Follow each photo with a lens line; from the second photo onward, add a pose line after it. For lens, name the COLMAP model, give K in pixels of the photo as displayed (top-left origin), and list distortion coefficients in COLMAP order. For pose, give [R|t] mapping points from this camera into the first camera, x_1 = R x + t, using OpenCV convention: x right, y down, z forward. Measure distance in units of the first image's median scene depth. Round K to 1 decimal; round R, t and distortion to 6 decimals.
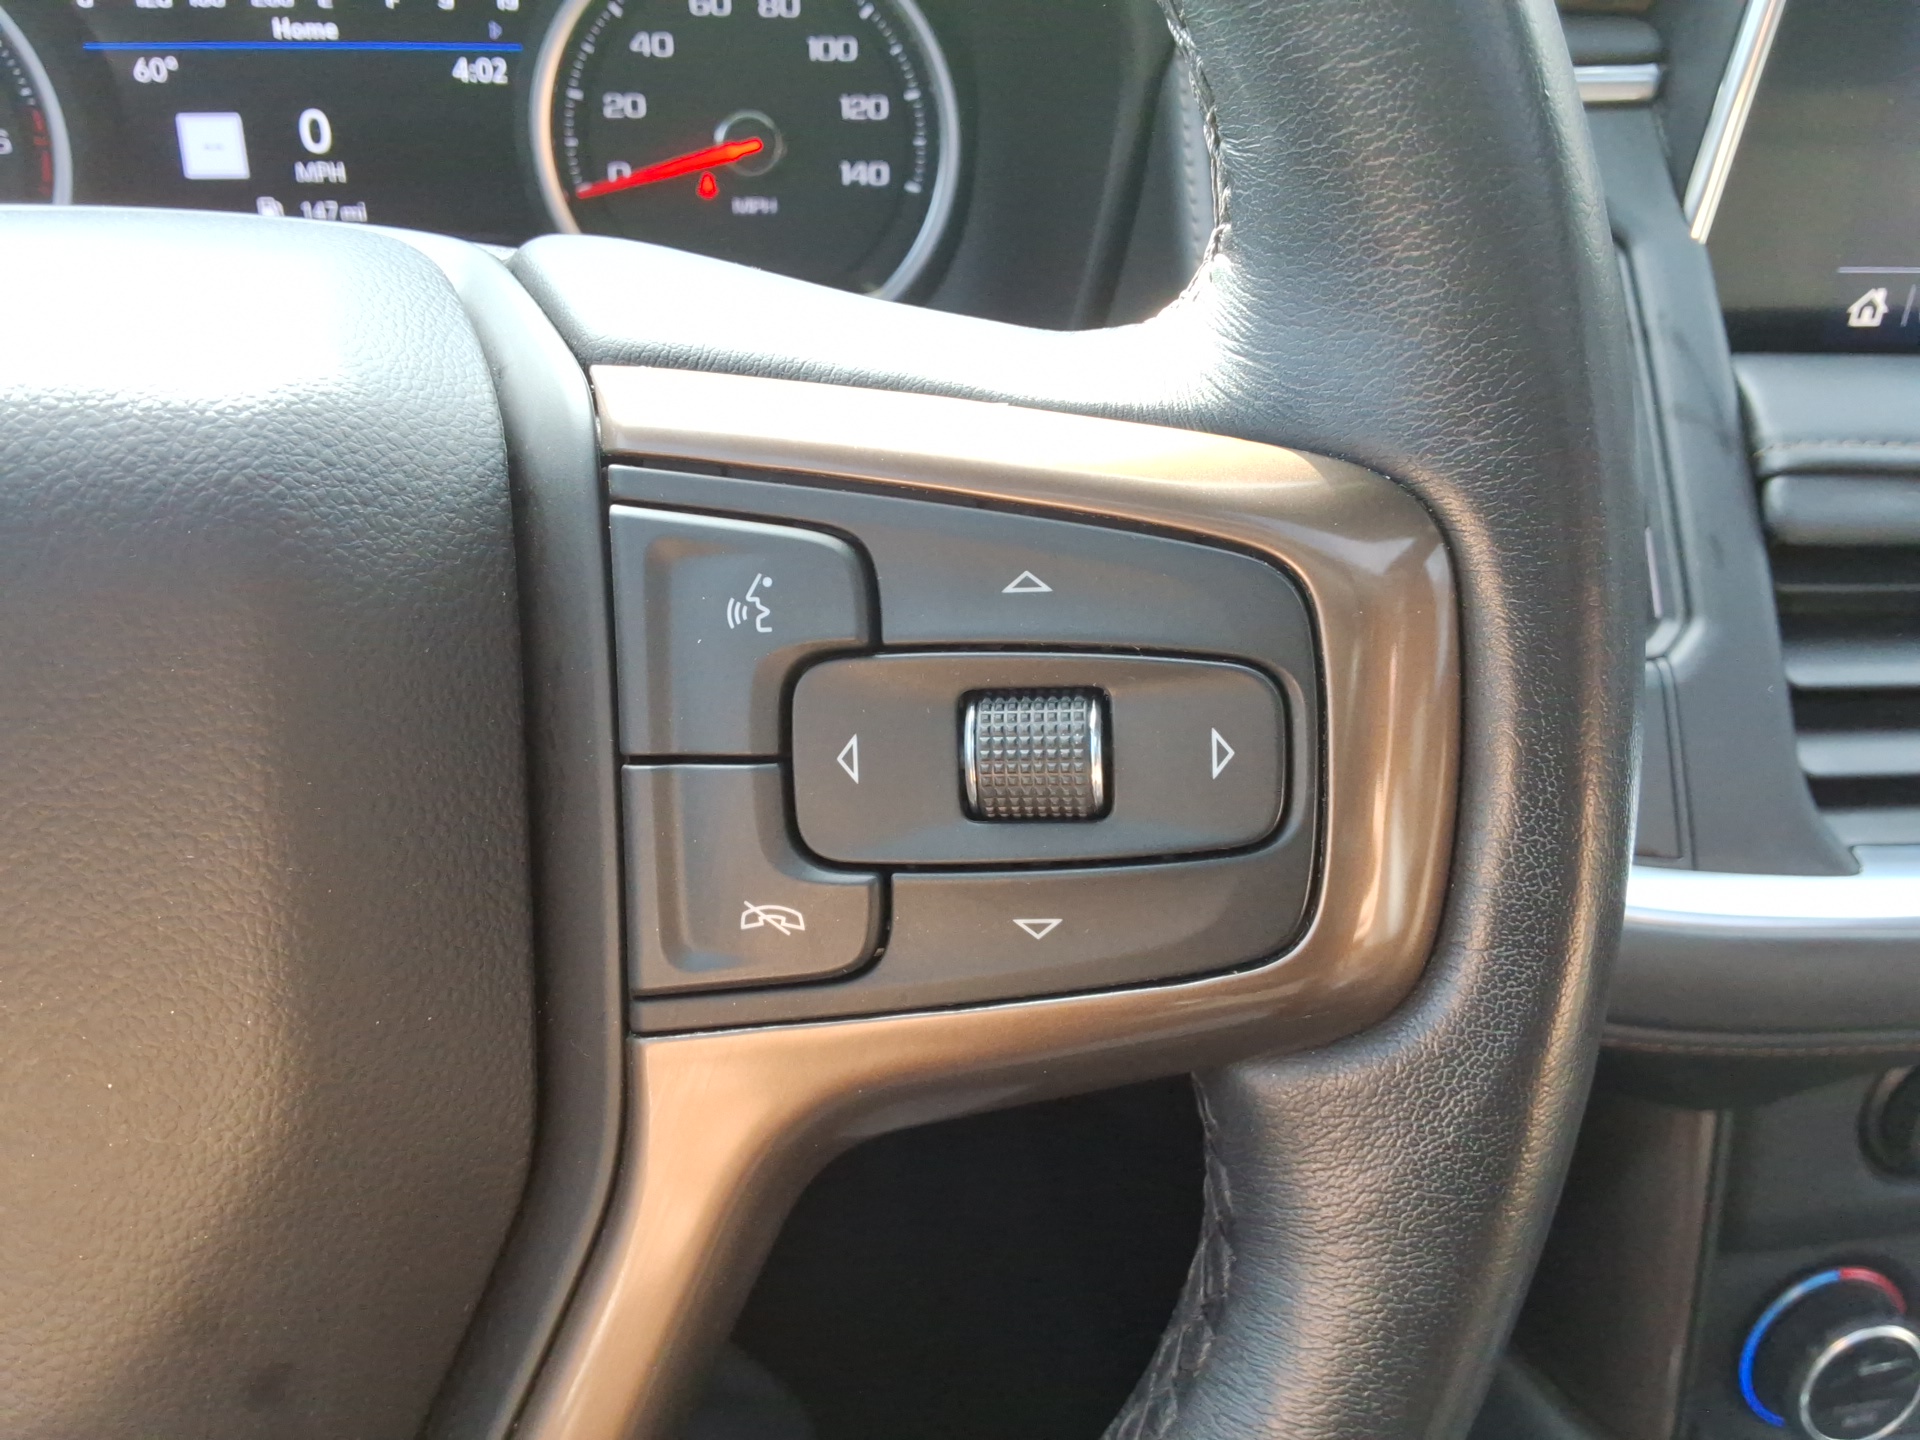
lens RADIAL K [[1536.2, 0, 986.9], [0, 1536.2, 704.6], [0, 0, 1]] dist [0.091926, -0.139556]
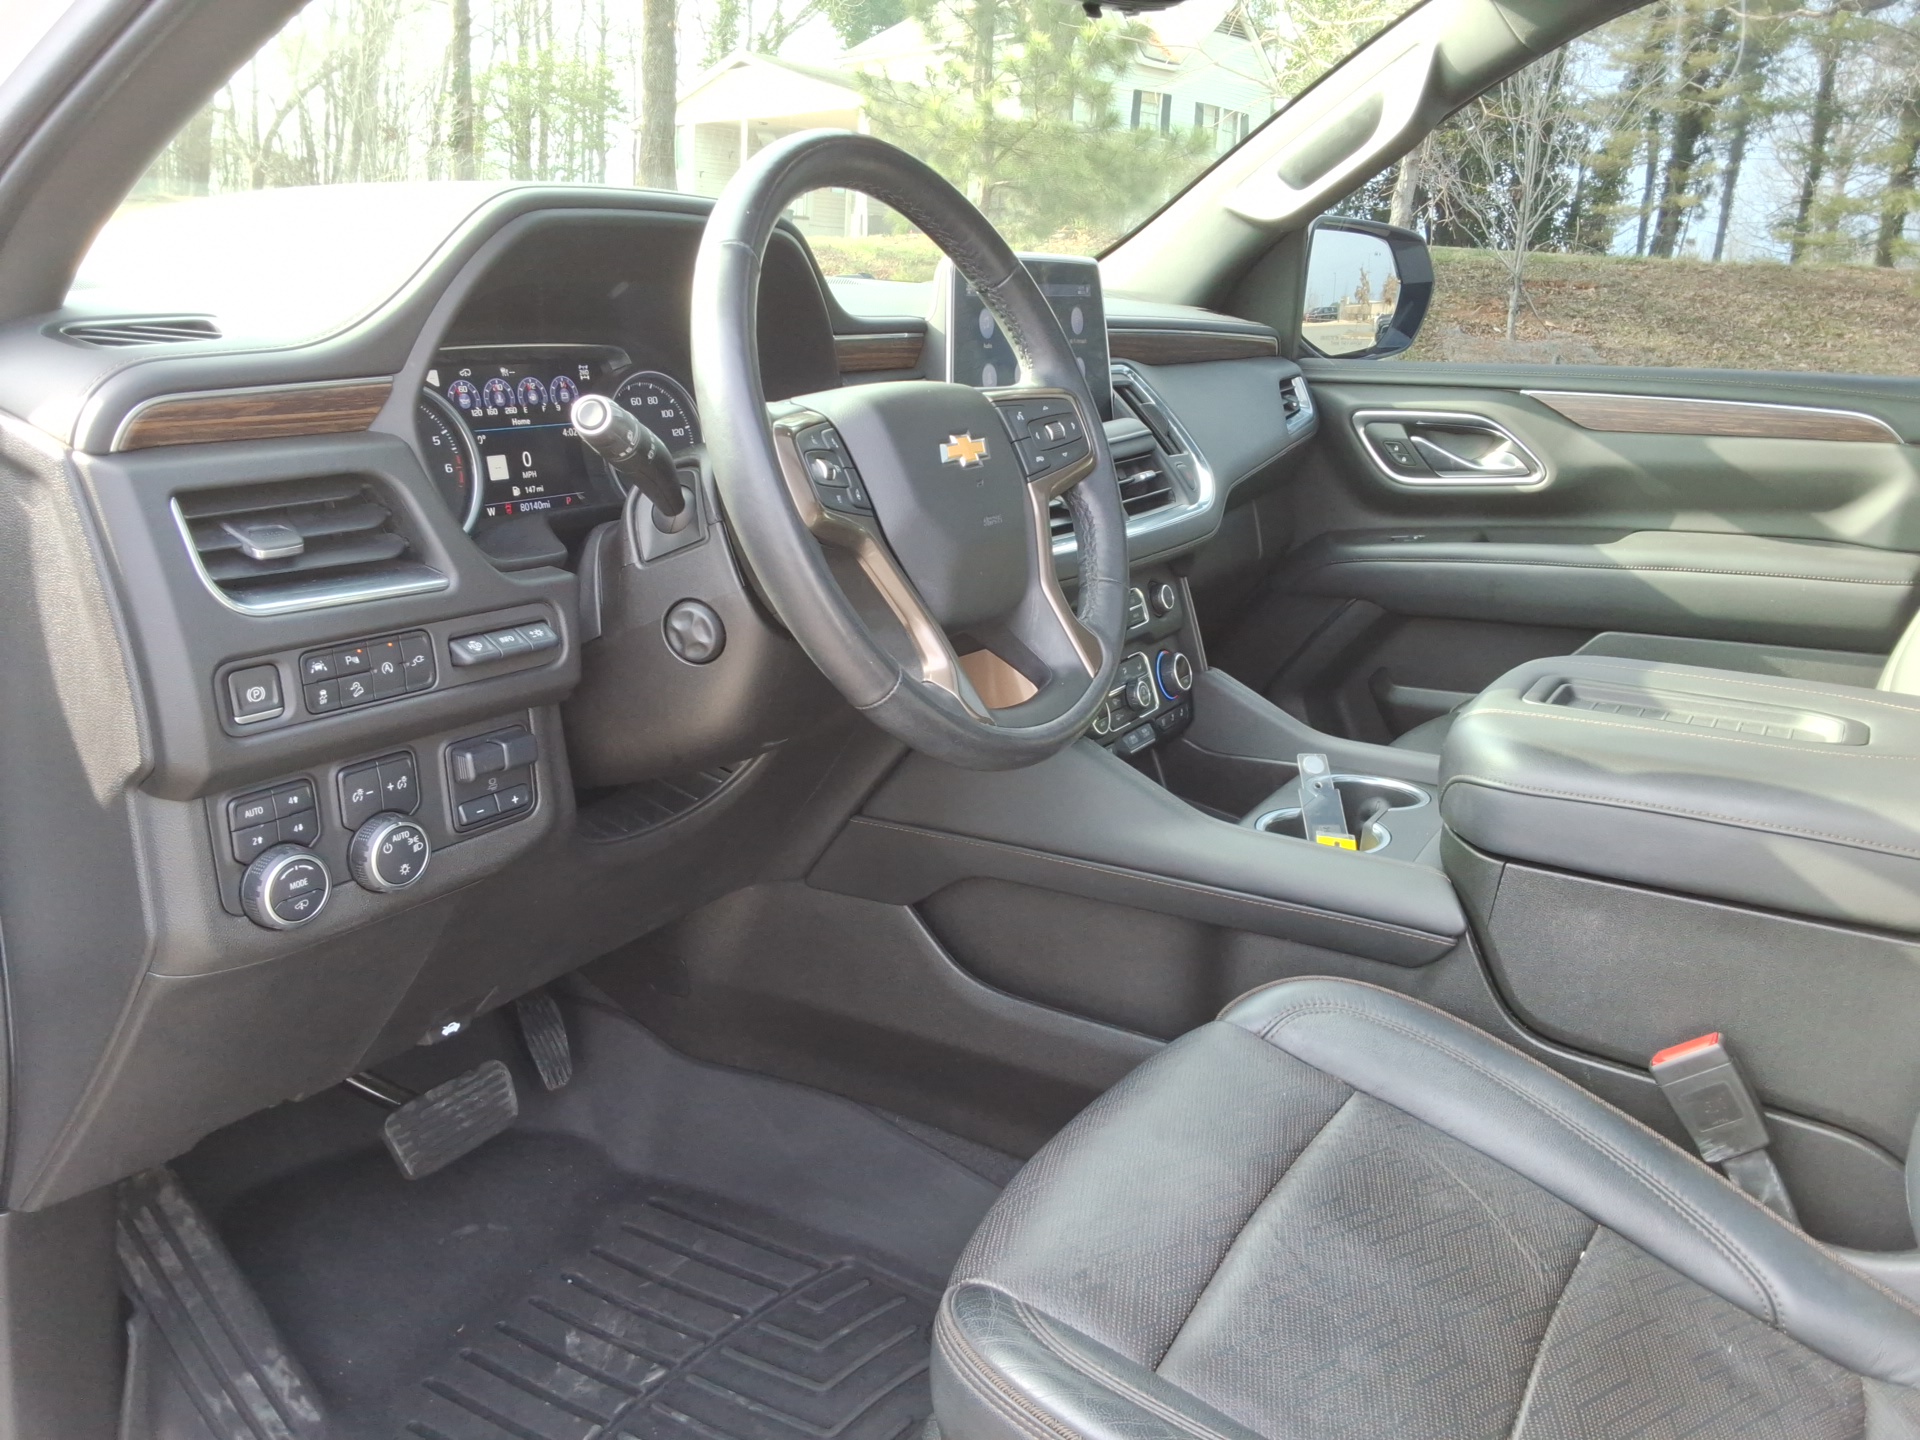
lens RADIAL K [[1536.2, 0, 959.7], [0, 1536.2, 711.3], [0, 0, 1]] dist [0.091926, -0.139556]
pose [[0.644023, -0.236610, 0.727496, -2.539652], [0.437938, 0.893756, -0.097004, 0.747004], [-0.627252, 0.381071, 0.679220, -1.356323]]
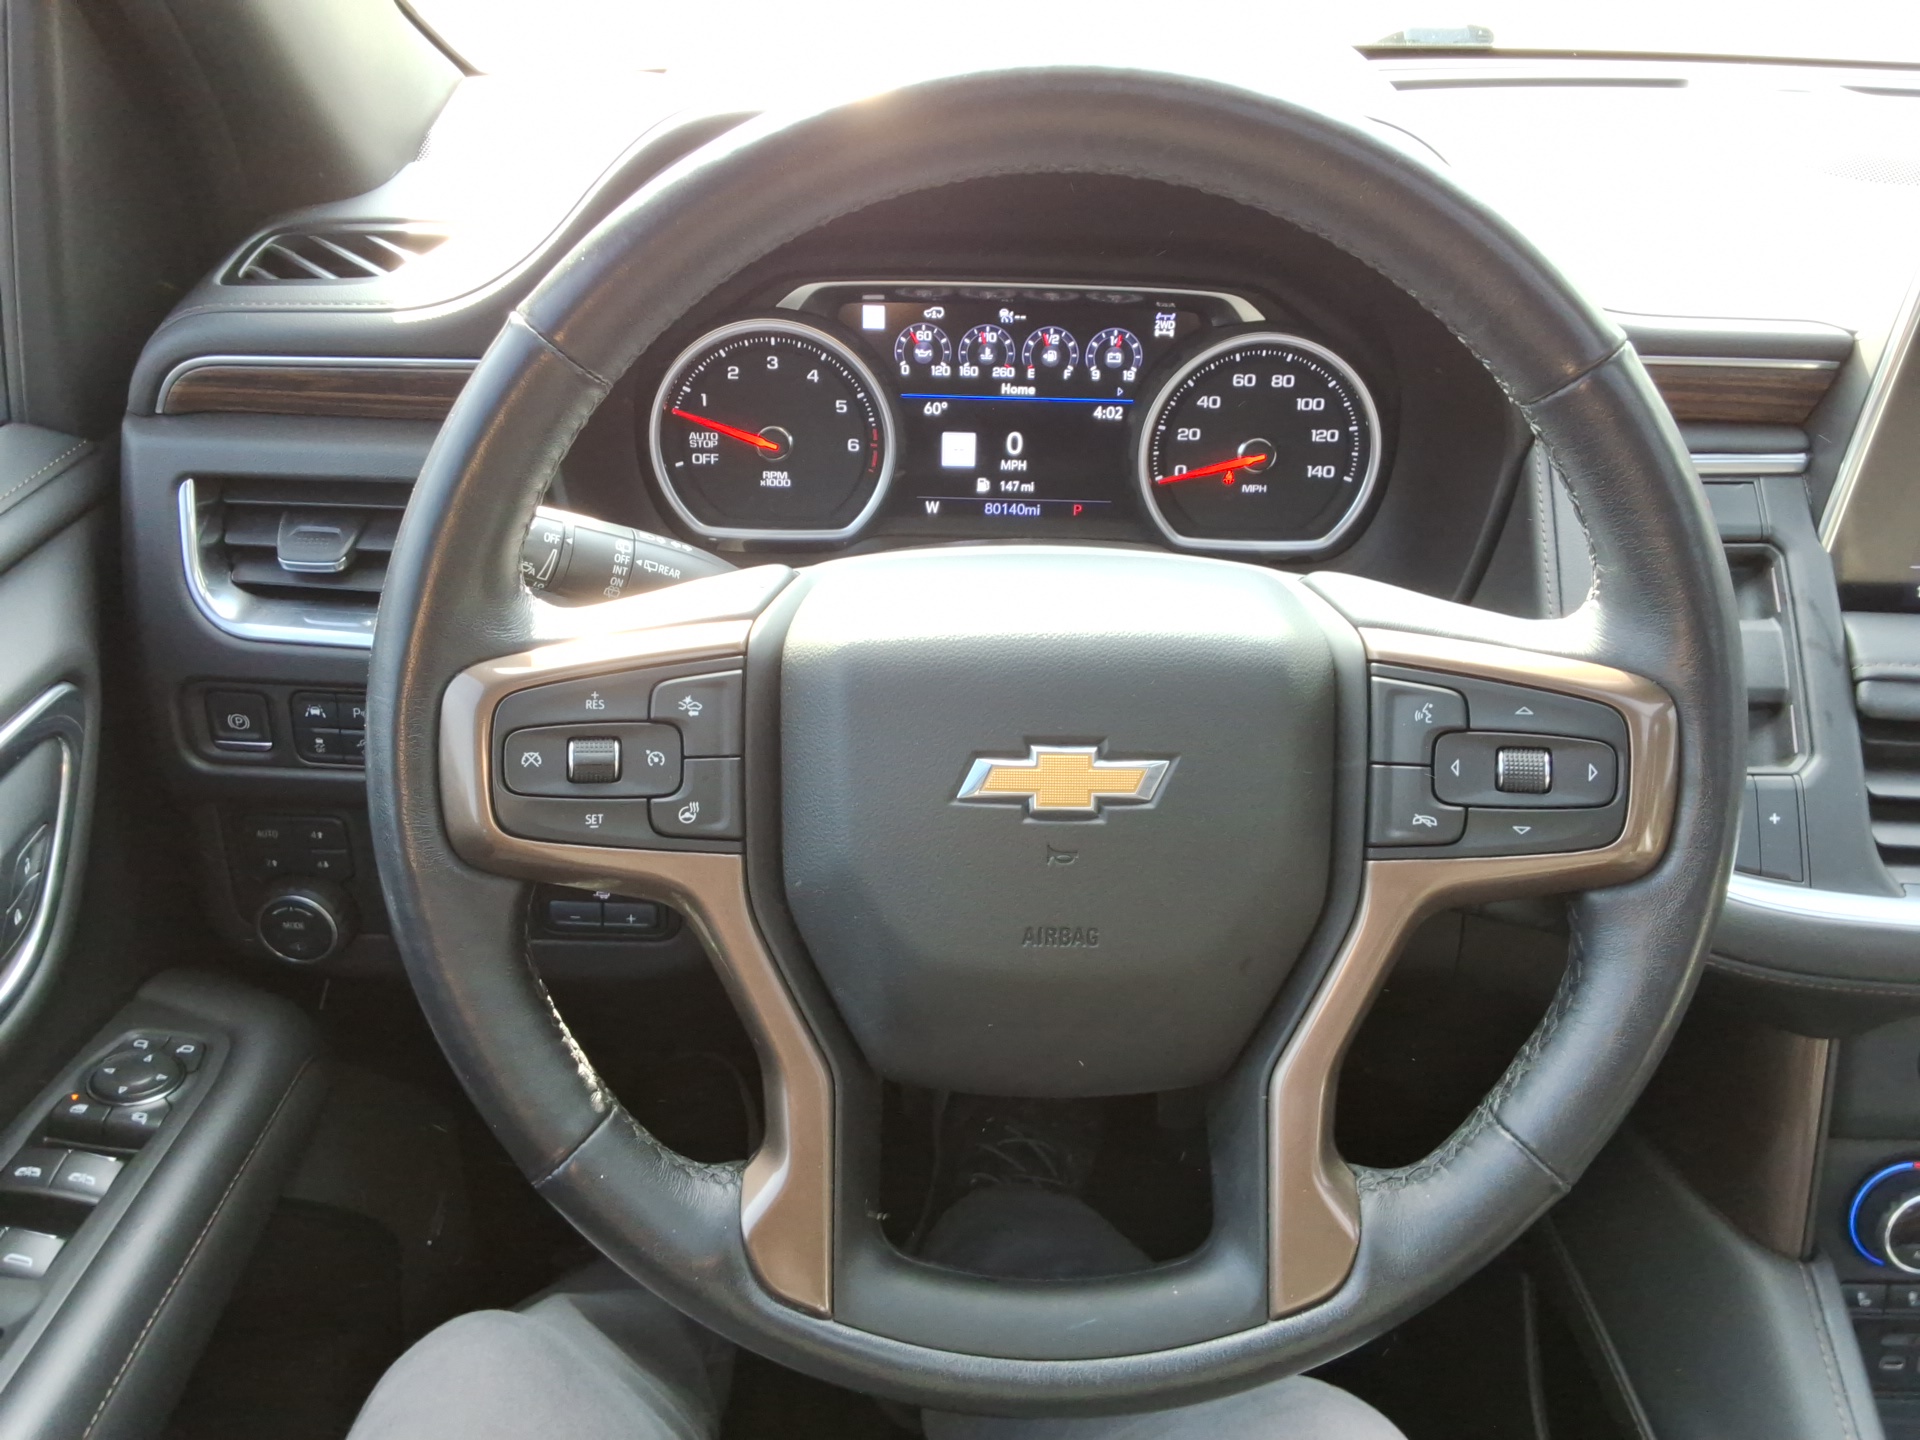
lens RADIAL K [[1536.2, 0, 969.0], [0, 1536.2, 706.9], [0, 0, 1]] dist [0.091926, -0.139556]
pose [[0.988436, 0.056909, -0.140557, -0.282331], [-0.068330, 0.994624, -0.077811, 0.100820], [0.135373, 0.086516, 0.987010, -0.965525]]
